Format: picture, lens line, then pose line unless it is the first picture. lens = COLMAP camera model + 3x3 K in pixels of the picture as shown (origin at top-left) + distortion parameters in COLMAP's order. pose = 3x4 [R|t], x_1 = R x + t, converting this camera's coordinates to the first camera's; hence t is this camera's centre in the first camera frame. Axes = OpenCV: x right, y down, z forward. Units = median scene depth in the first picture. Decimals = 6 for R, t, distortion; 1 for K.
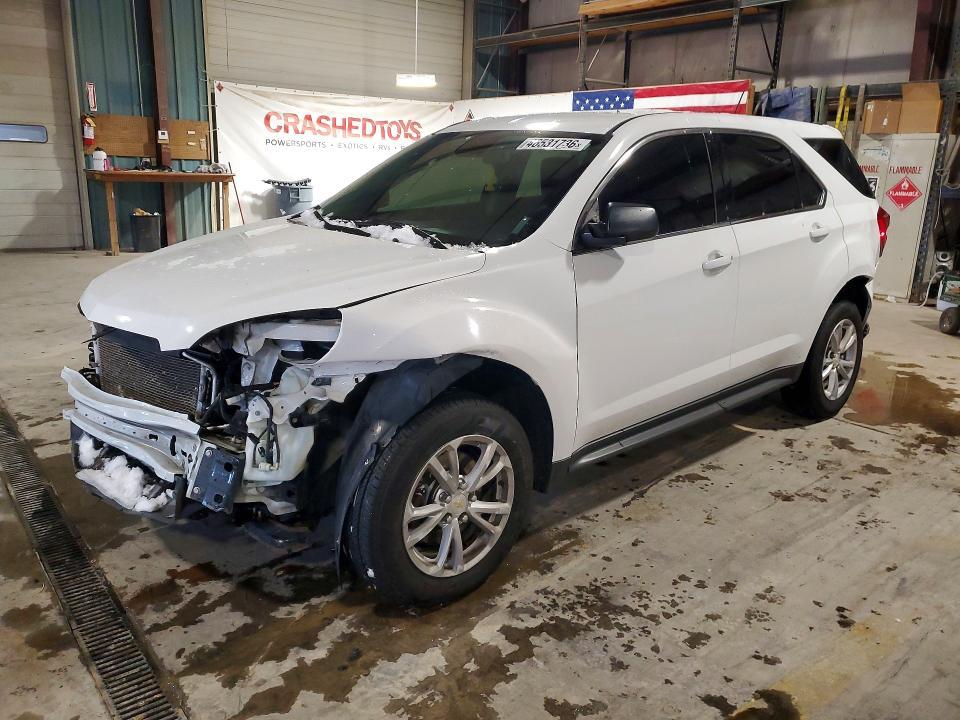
lens RADIAL K [[767.4, 0, 480.4], [0, 767.4, 360.0], [0, 0, 1]] dist [0.022745, -0.021066]
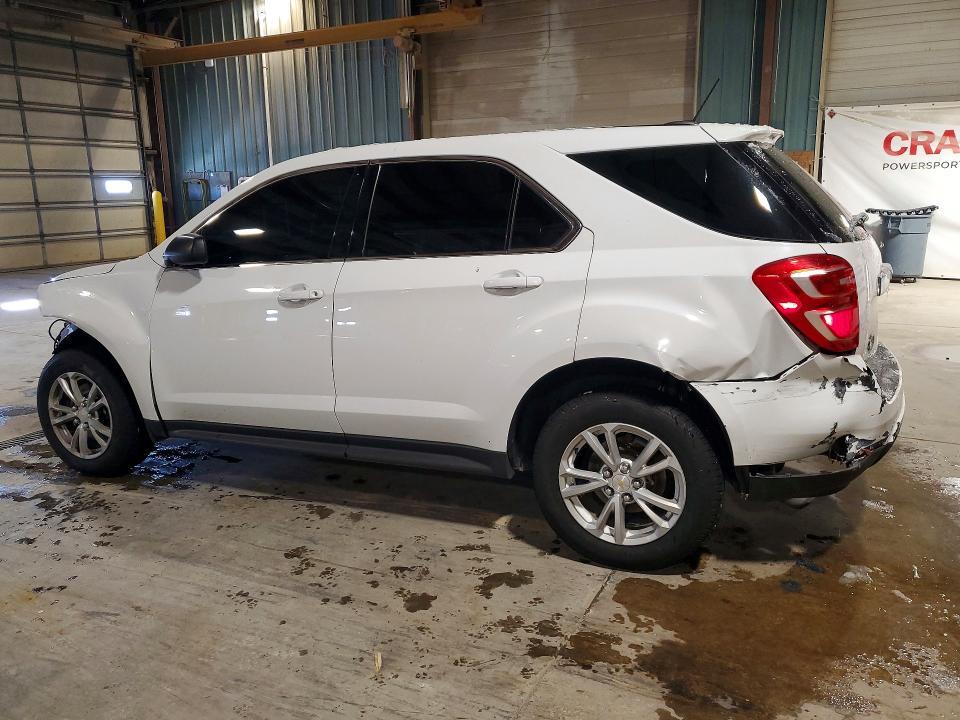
lens RADIAL K [[767.4, 0, 481.3], [0, 767.4, 360.4], [0, 0, 1]] dist [0.022745, -0.021066]
pose [[0.379164, 0.167690, -0.910008, 1.161342], [-0.199344, 0.975153, 0.096636, -0.165013], [0.903602, 0.144764, 0.403171, 0.721701]]
